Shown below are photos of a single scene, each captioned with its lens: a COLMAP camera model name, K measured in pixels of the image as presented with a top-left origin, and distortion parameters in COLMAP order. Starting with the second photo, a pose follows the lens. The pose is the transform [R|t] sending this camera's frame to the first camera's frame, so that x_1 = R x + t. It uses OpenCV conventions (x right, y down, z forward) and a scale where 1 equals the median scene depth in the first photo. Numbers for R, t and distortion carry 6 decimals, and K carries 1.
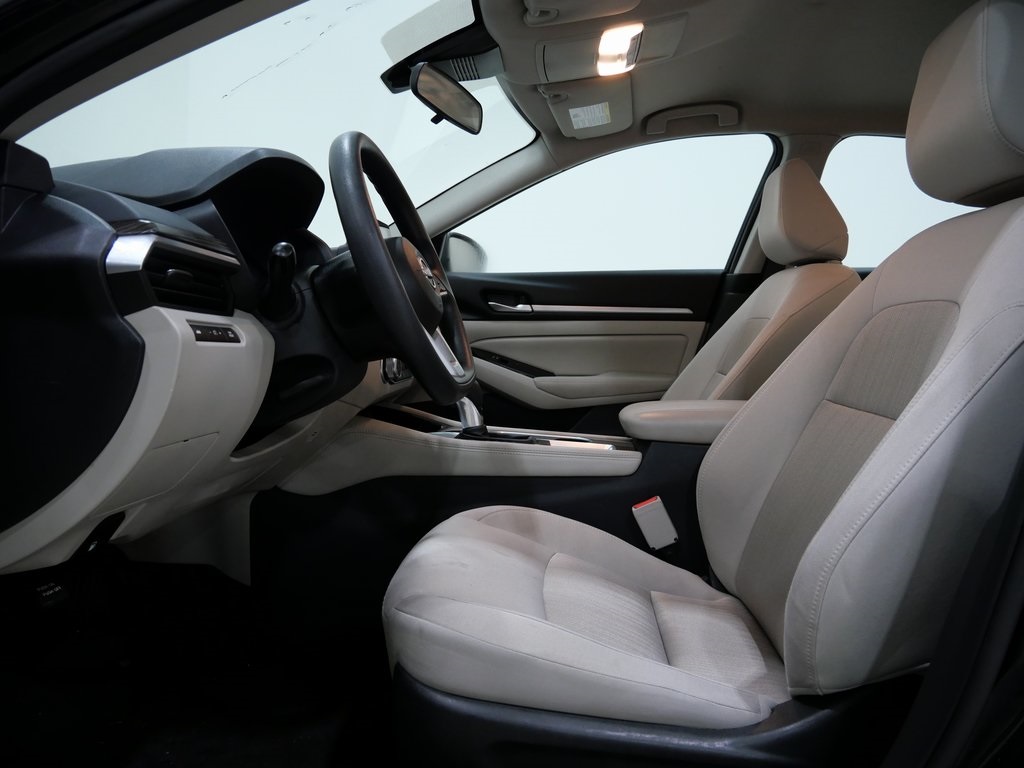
lens RADIAL K [[740.2, 0, 510.9], [0, 740.2, 381.6], [0, 0, 1]] dist [-0.045843, 0.012858]
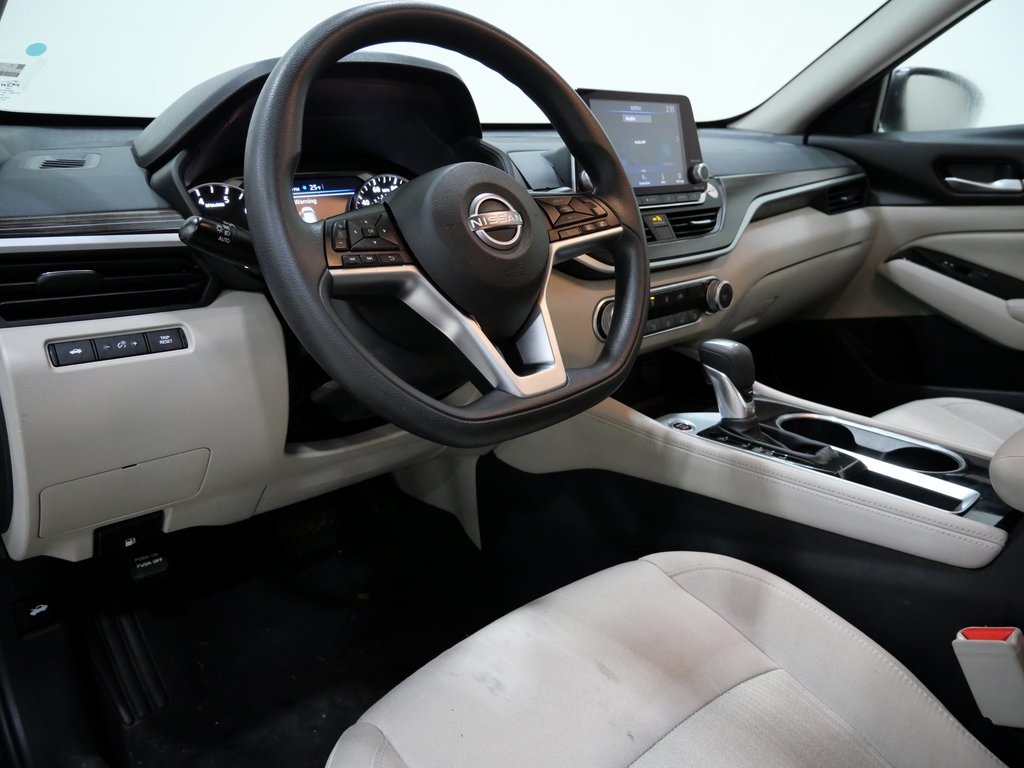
lens RADIAL K [[740.2, 0, 513.2], [0, 740.2, 378.0], [0, 0, 1]] dist [-0.045843, 0.012858]
pose [[0.720544, 0.139359, -0.679261, 0.256971], [0.004483, 0.978639, 0.205537, -0.112592], [0.693394, -0.151144, 0.704528, 0.432661]]
